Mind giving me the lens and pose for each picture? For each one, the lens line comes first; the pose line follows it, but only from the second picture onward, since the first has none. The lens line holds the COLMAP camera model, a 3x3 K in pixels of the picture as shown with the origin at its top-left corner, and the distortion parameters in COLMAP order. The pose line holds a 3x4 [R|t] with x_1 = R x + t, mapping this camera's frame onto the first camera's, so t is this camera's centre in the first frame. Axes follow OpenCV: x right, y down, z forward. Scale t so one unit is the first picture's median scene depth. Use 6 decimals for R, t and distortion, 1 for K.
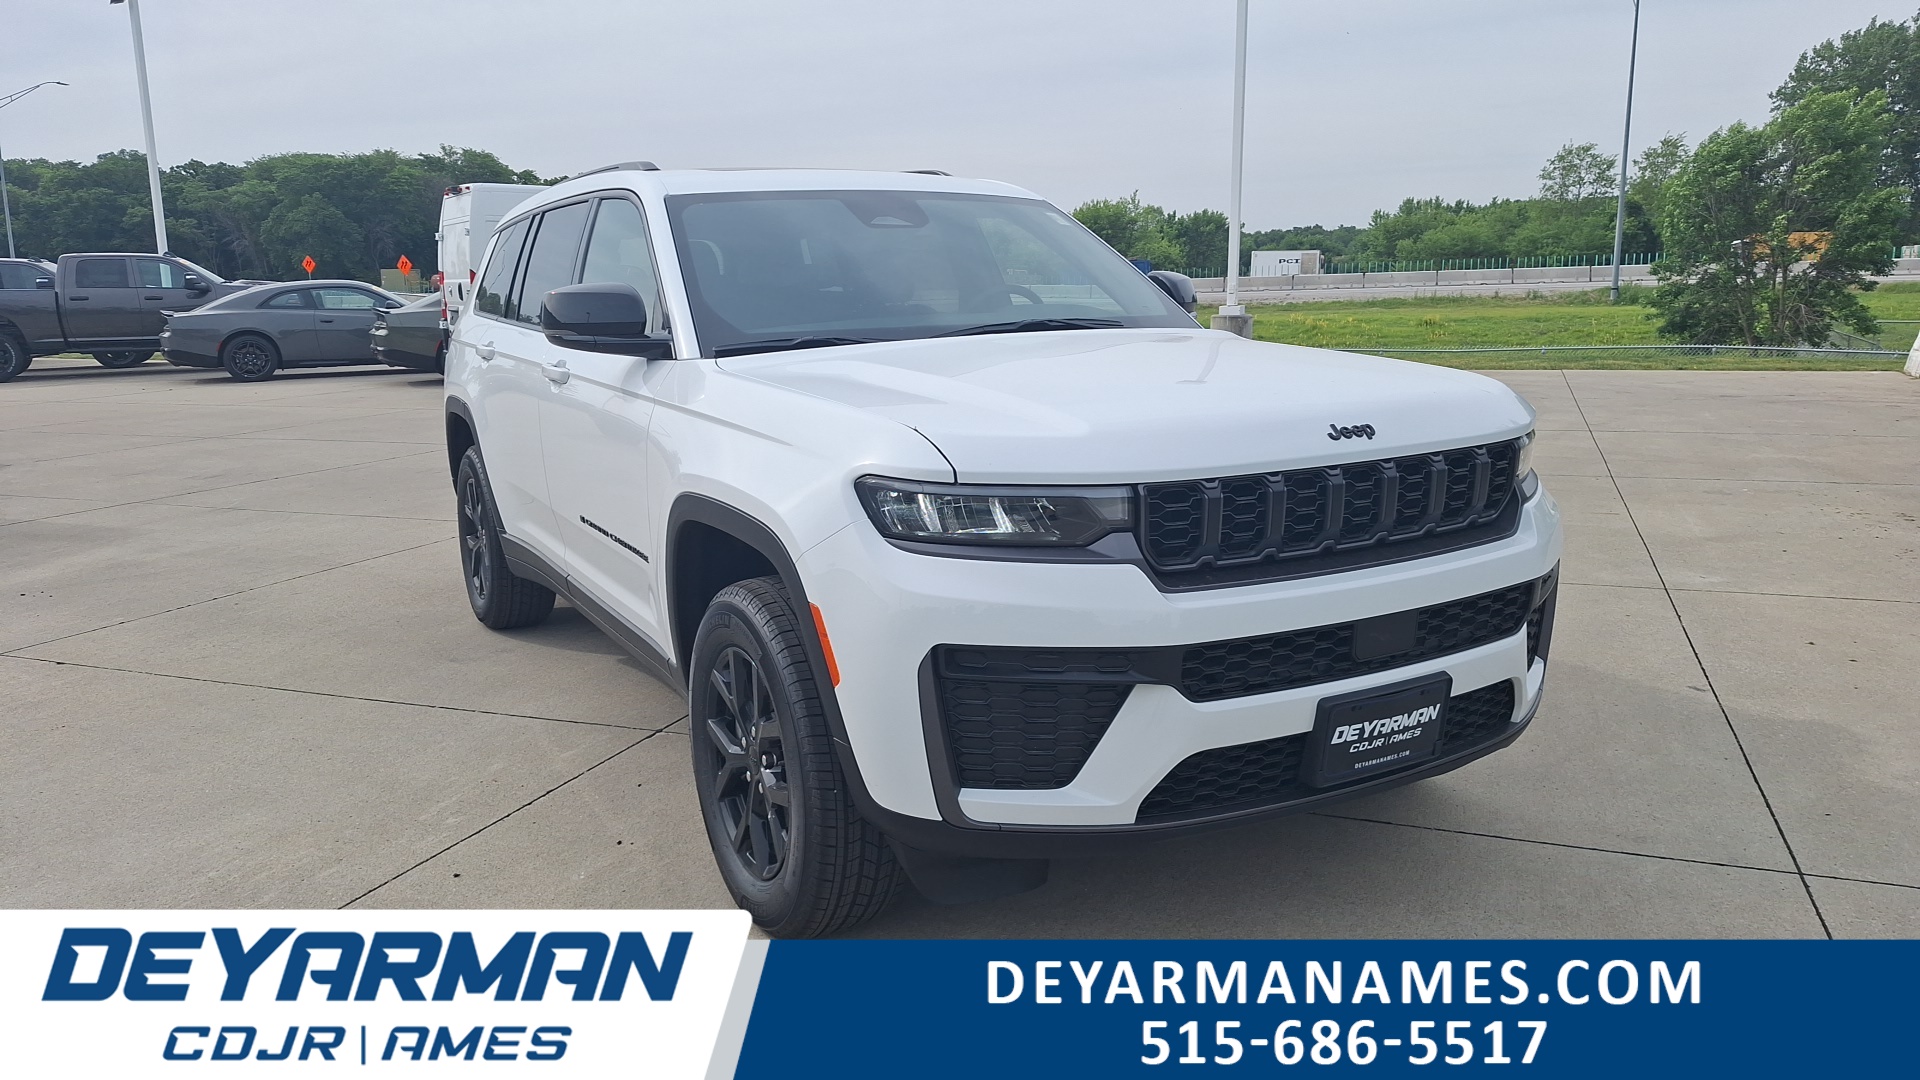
lens RADIAL K [[1334.0, 0, 943.0], [0, 1334.0, 527.2], [0, 0, 1]] dist [0.074502, -0.062820]
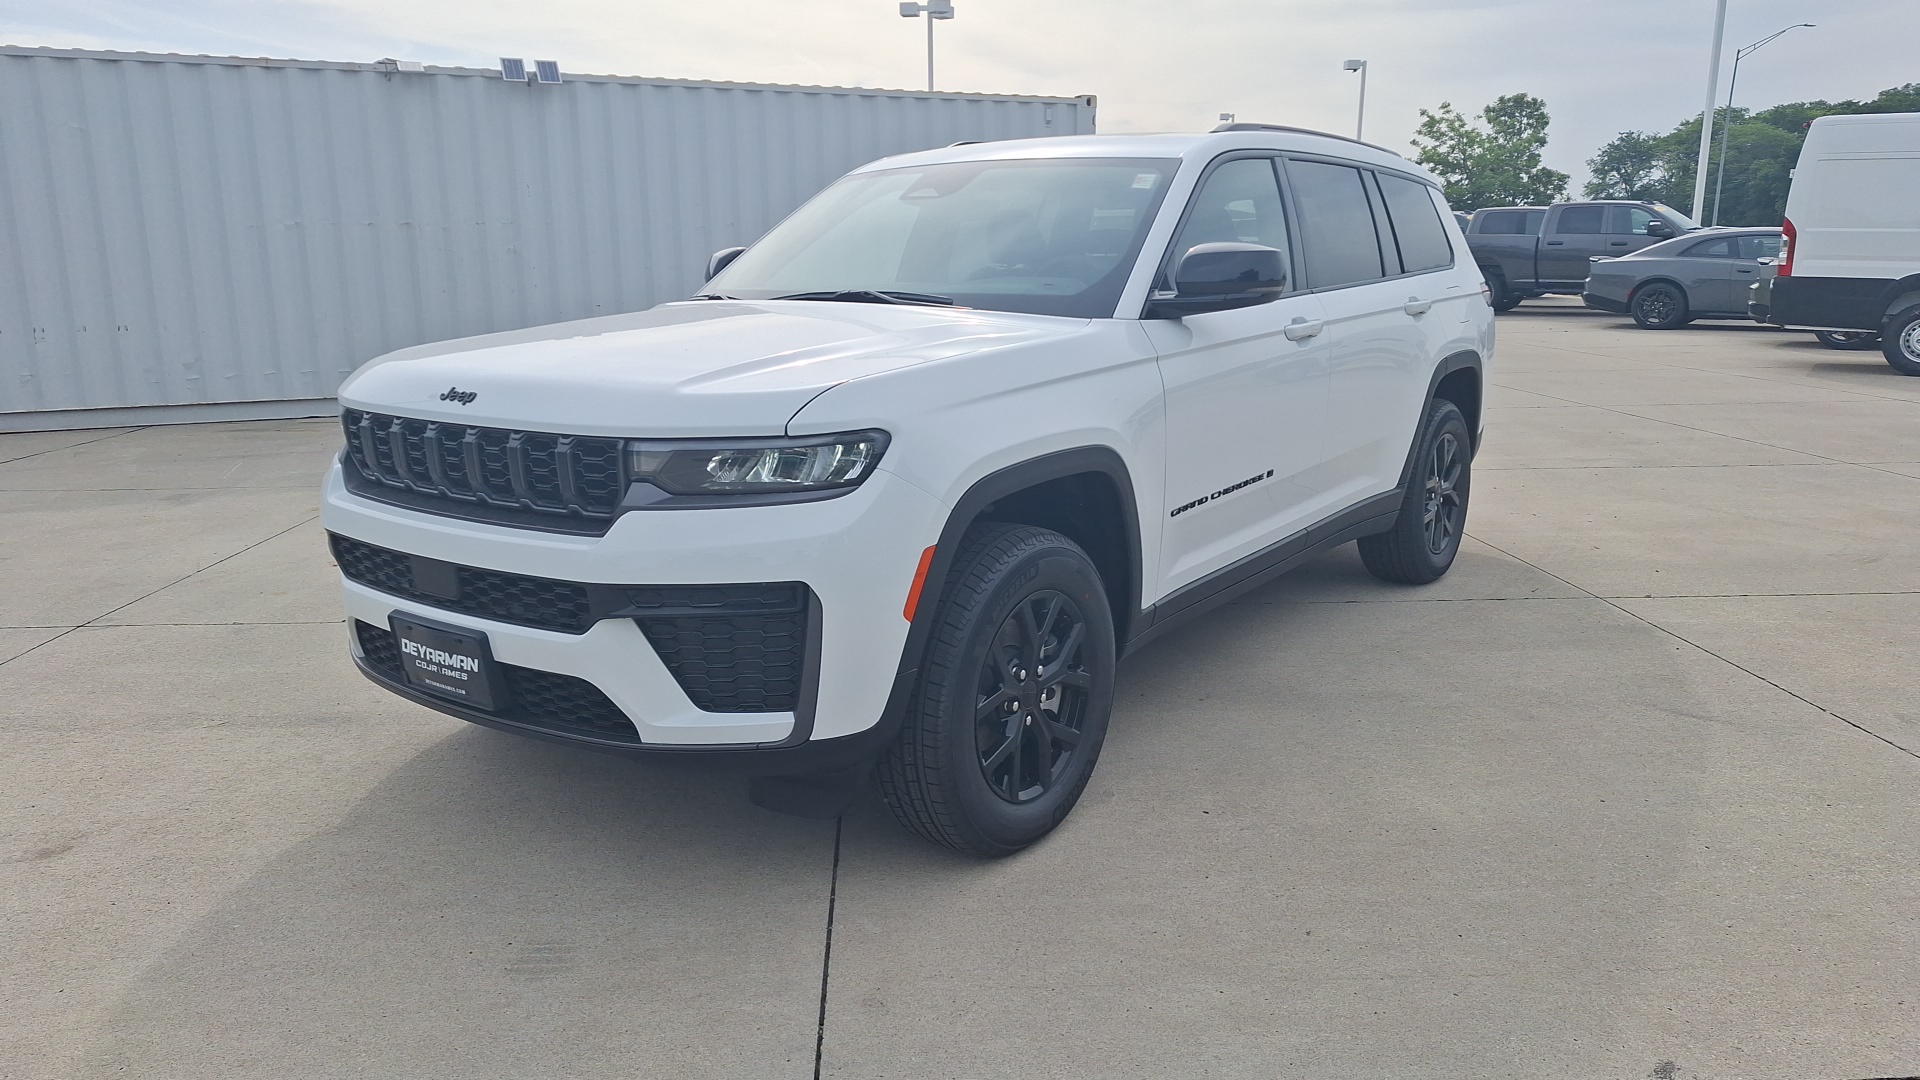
lens RADIAL K [[1334.0, 0, 962.9], [0, 1334.0, 527.9], [0, 0, 1]] dist [0.074502, -0.062820]
pose [[0.429230, 0.206585, -0.879252, 1.512349], [-0.169548, 0.974614, 0.146222, -0.202124], [0.887139, 0.086312, 0.453360, 0.875130]]
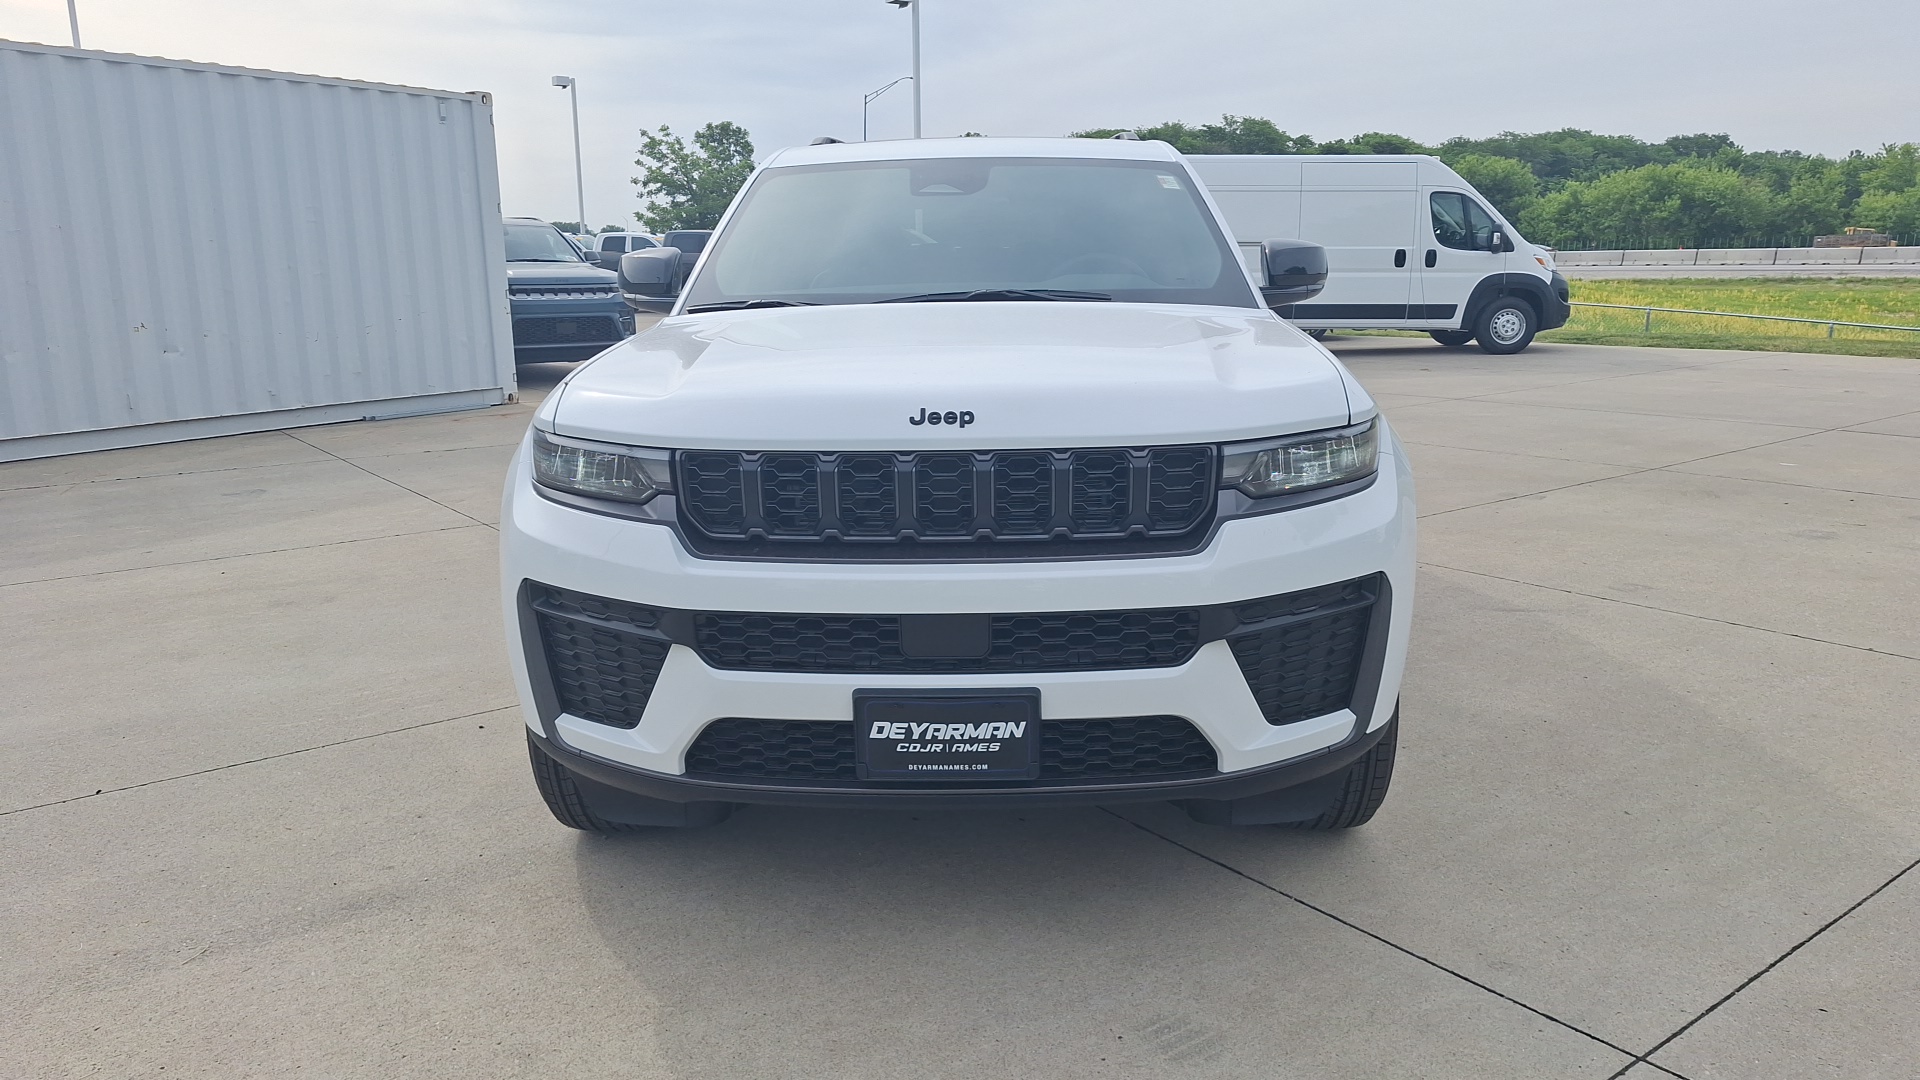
lens RADIAL K [[1334.0, 0, 954.7], [0, 1334.0, 552.1], [0, 0, 1]] dist [0.074502, -0.062820]
pose [[0.861459, 0.122785, -0.492759, 0.787328], [-0.102341, 0.992397, 0.068368, -0.042602], [0.497407, -0.008467, 0.867476, 0.193454]]
